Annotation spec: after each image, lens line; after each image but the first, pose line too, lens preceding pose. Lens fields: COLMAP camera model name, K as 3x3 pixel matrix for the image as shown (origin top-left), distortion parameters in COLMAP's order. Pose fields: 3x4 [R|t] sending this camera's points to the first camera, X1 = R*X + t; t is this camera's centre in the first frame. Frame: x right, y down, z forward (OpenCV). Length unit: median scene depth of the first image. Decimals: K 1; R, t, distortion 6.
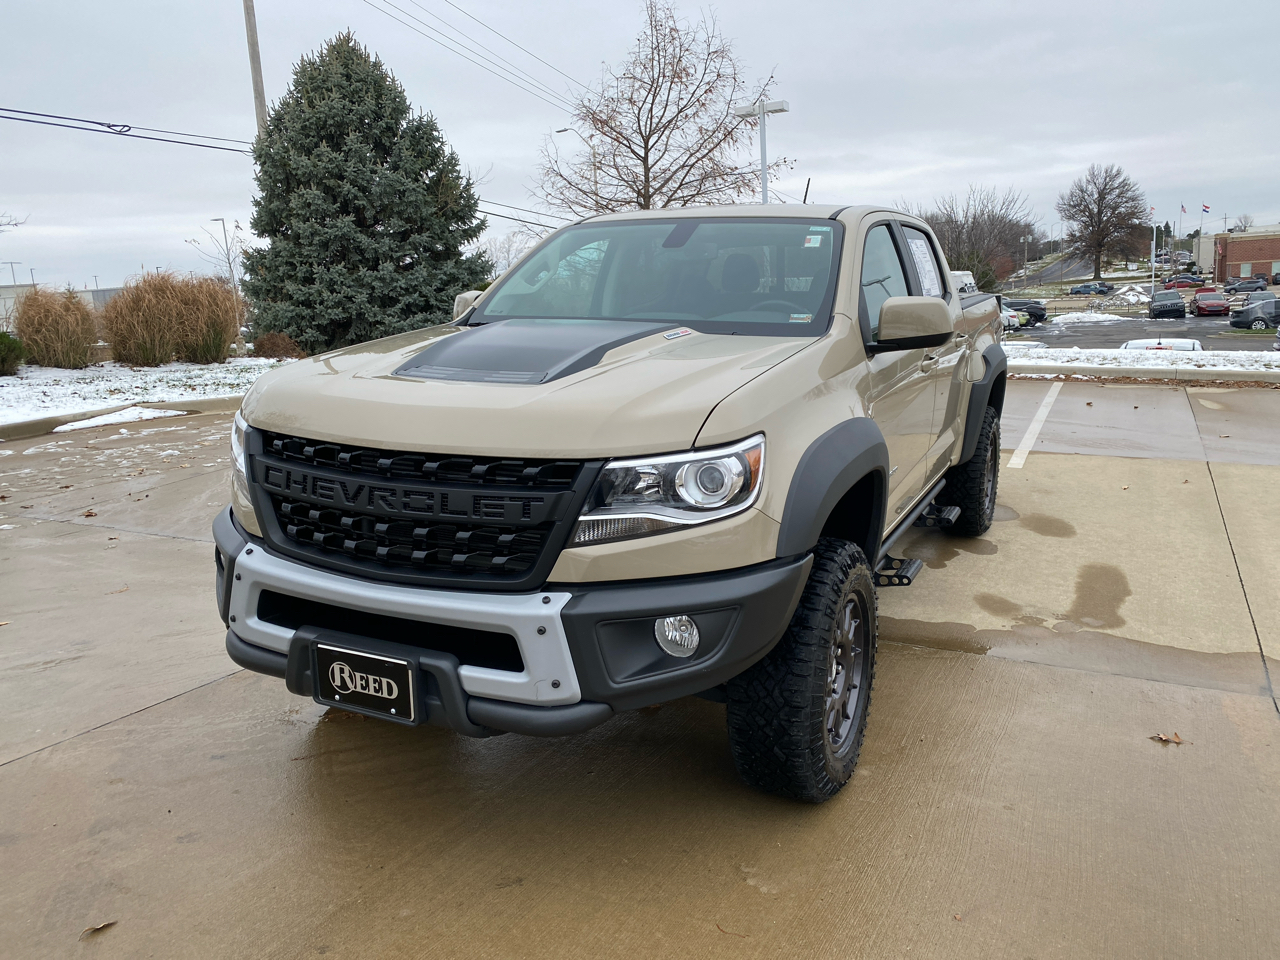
lens RADIAL K [[997.8, 0, 683.2], [0, 997.8, 474.8], [0, 0, 1]] dist [0.029497, -0.008702]
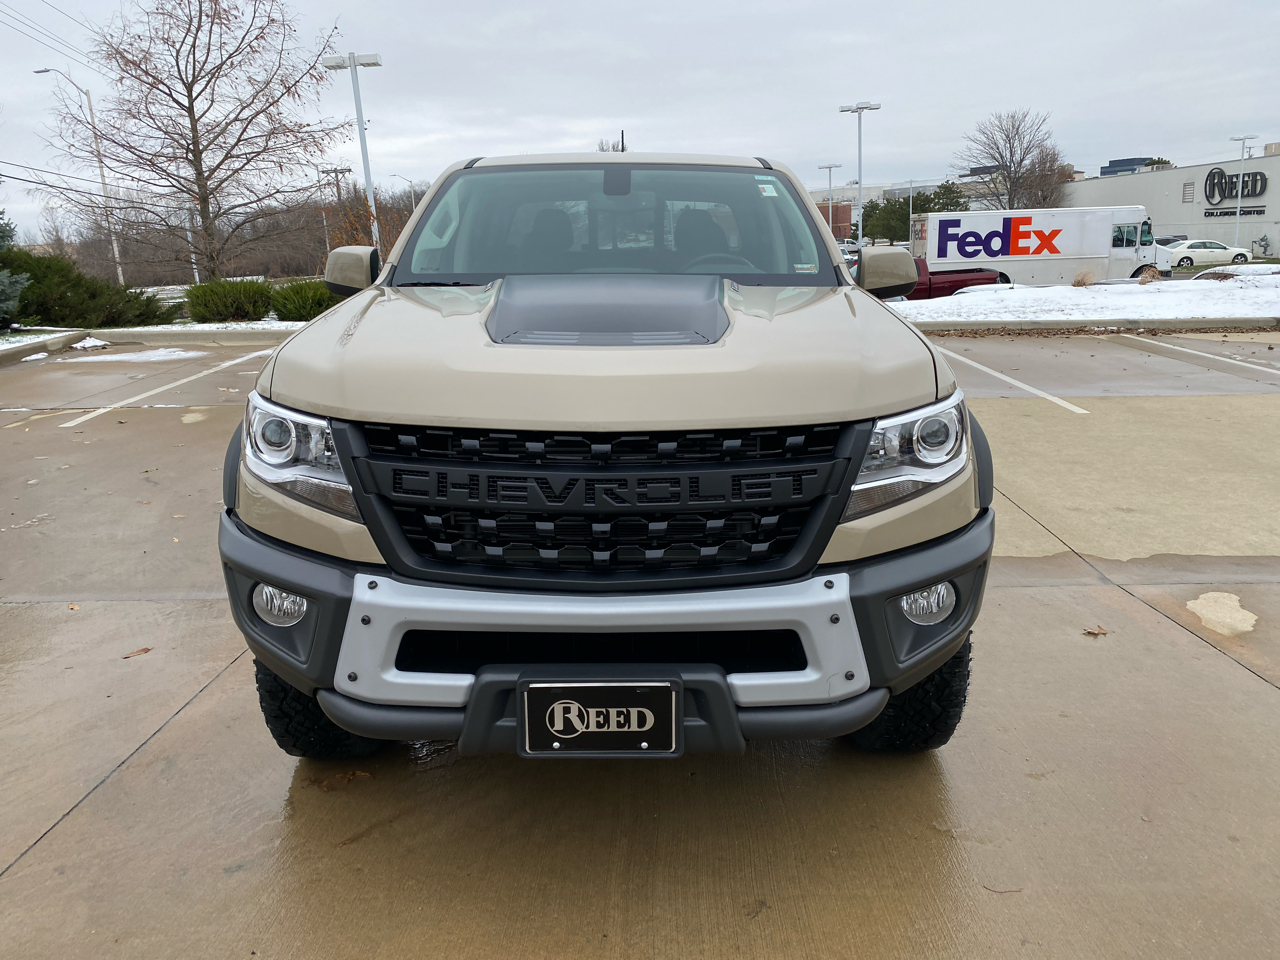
lens RADIAL K [[979.8, 0, 636.1], [0, 979.8, 480.4], [0, 0, 1]] dist [0.035920, -0.009386]
pose [[0.907715, -0.105455, 0.406118, -0.583362], [0.089741, 0.994298, 0.057606, -0.028691], [-0.409877, -0.015844, 0.912003, 0.255818]]
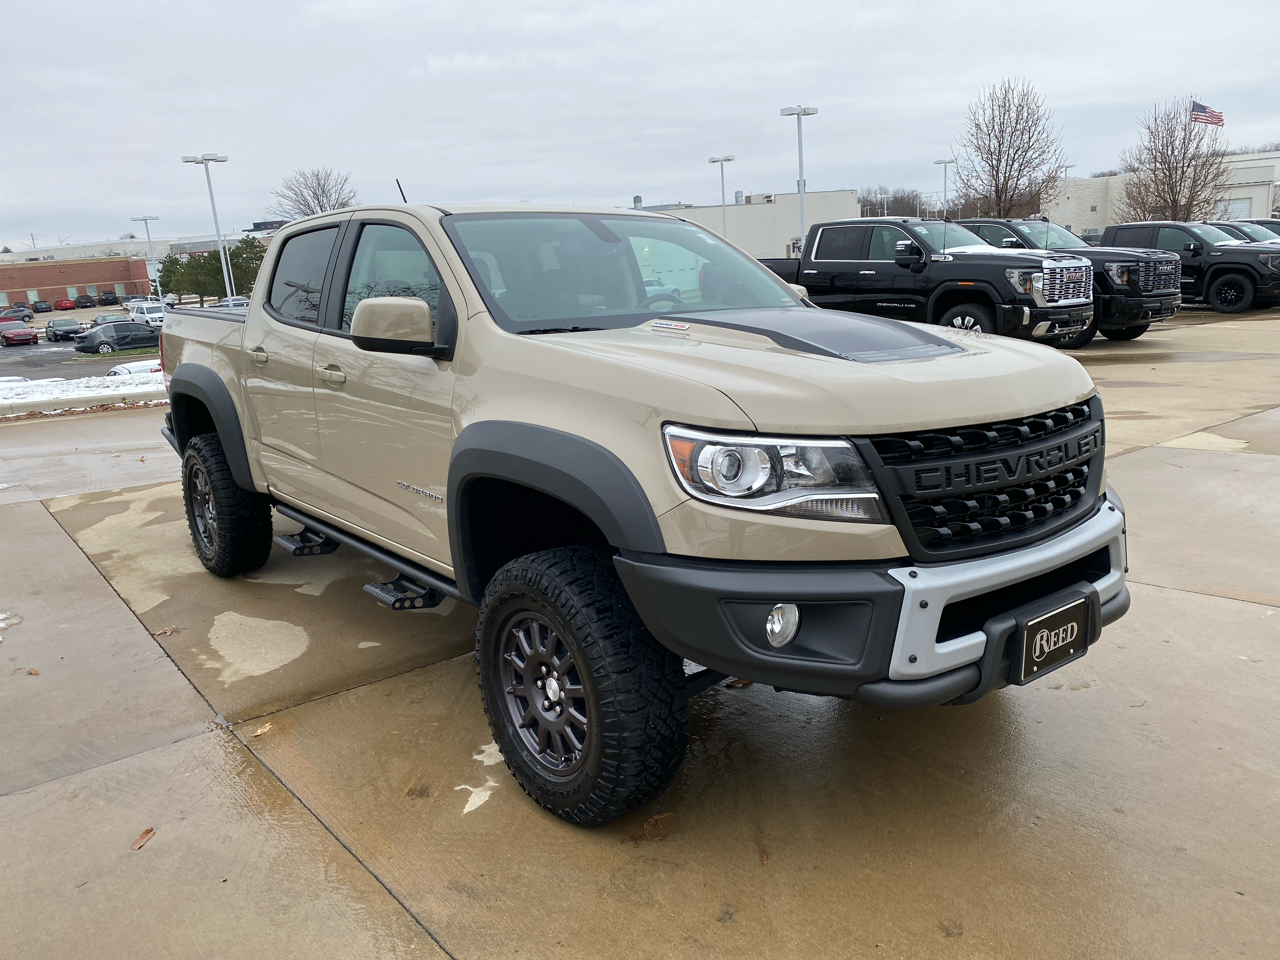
lens RADIAL K [[979.8, 0, 636.1], [0, 979.8, 480.4], [0, 0, 1]] dist [0.035920, -0.009386]
pose [[0.461516, -0.196843, 0.865018, -1.348035], [0.213802, 0.971011, 0.106892, -0.153549], [-0.860983, 0.135611, 0.490222, 0.830447]]
